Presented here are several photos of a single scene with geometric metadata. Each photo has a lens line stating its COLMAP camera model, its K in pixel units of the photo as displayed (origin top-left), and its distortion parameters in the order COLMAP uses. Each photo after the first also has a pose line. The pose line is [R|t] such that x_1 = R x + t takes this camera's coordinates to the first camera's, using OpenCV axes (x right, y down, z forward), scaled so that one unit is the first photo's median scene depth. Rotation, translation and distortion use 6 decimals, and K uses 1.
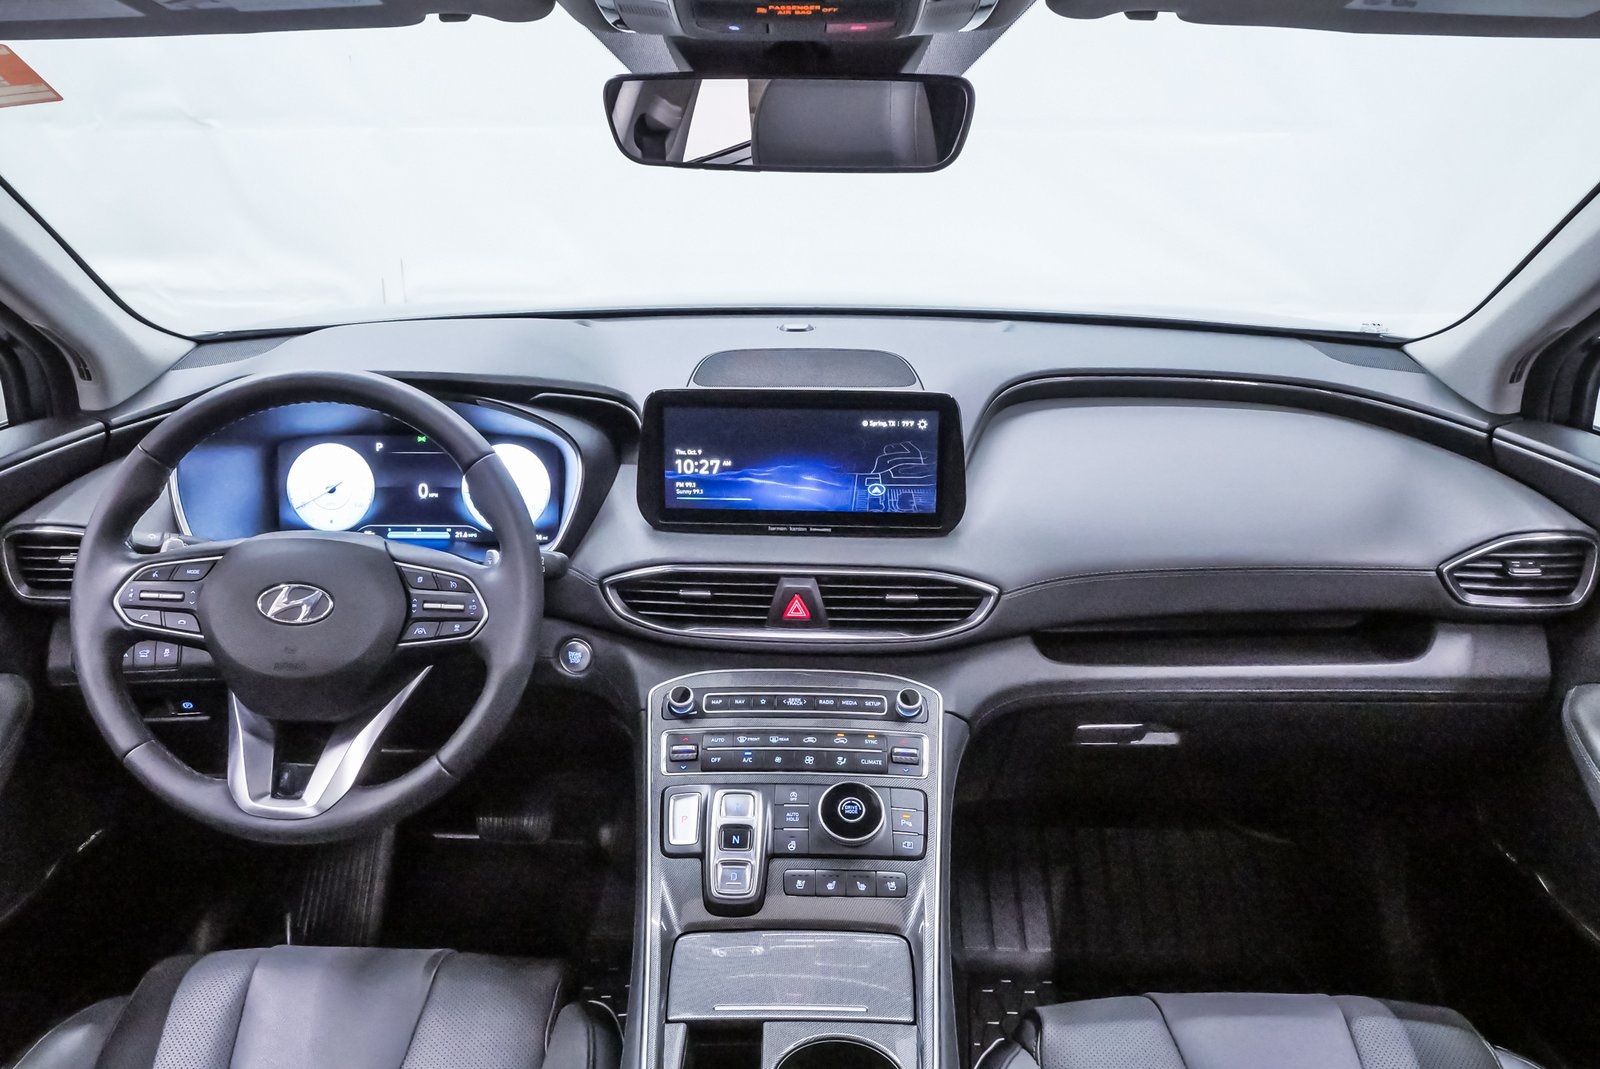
lens RADIAL K [[1185.4, 0, 794.9], [0, 1185.4, 534.9], [0, 0, 1]] dist [-0.035093, 0.013673]
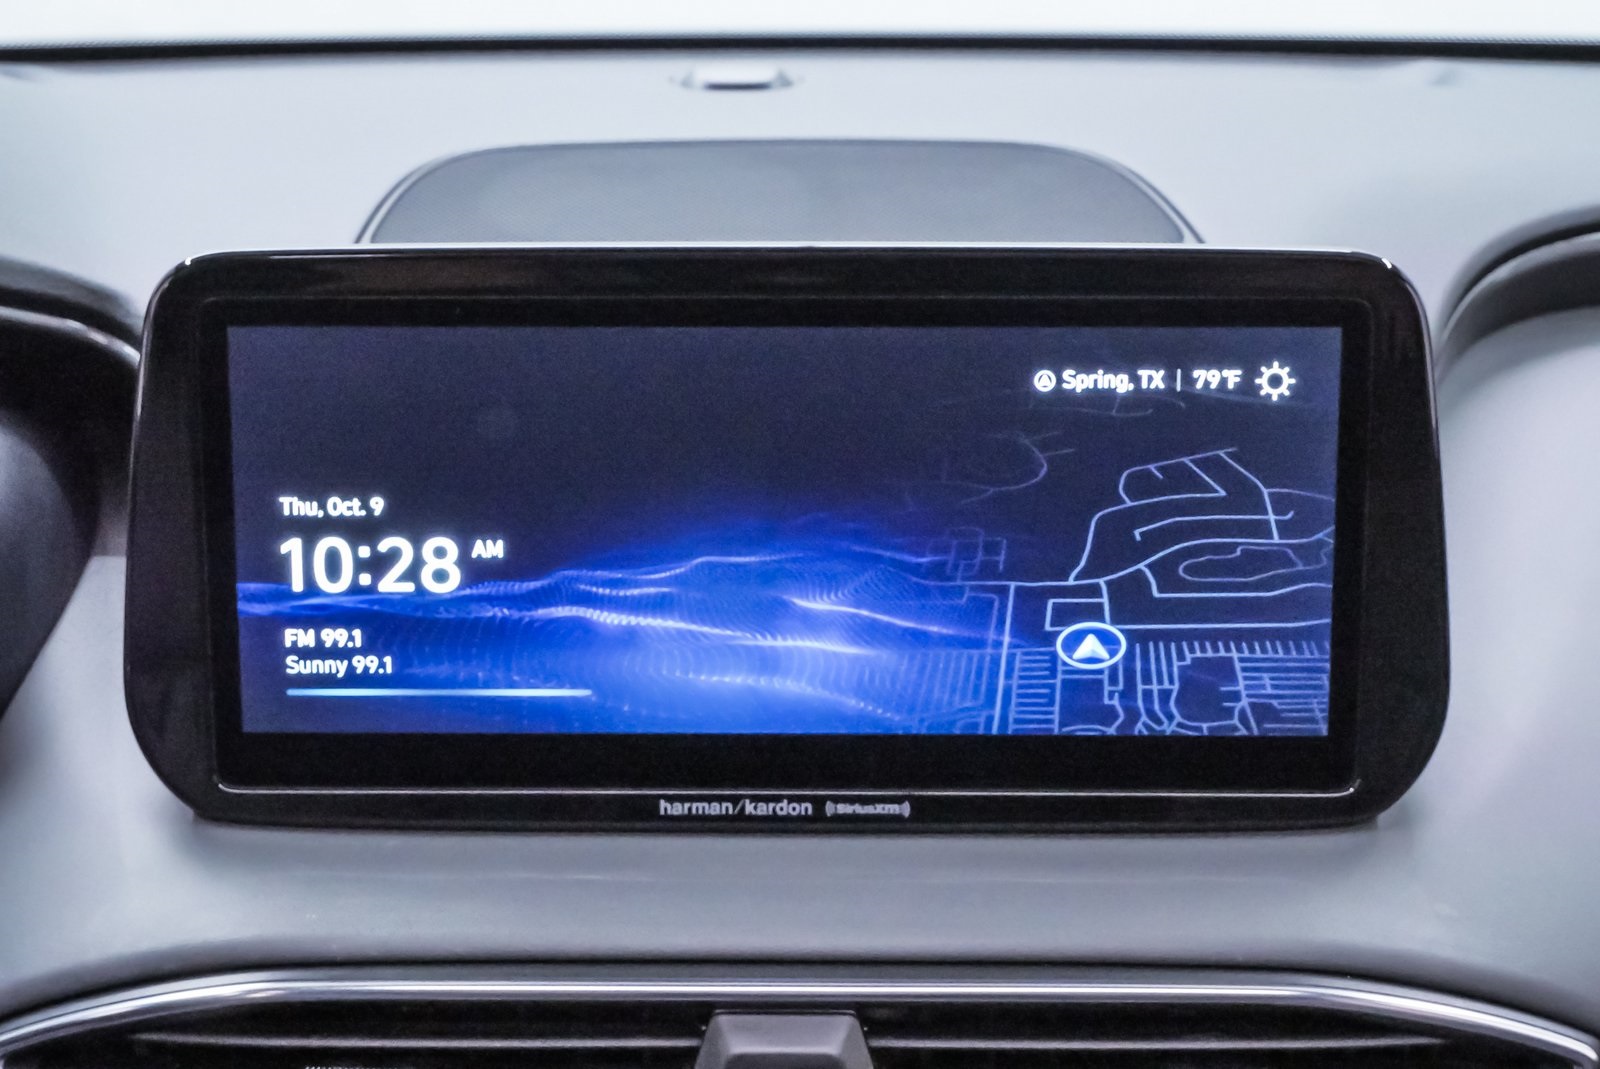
lens RADIAL K [[2669.7, 0, 800.0], [0, 2669.7, 534.5], [0, 0, 1]] dist [0.027196, 0.054172]
pose [[0.999179, -0.015879, 0.037274, -0.013093], [0.017895, 0.998360, -0.054388, -0.032520], [-0.036349, 0.055010, 0.997824, 0.446435]]
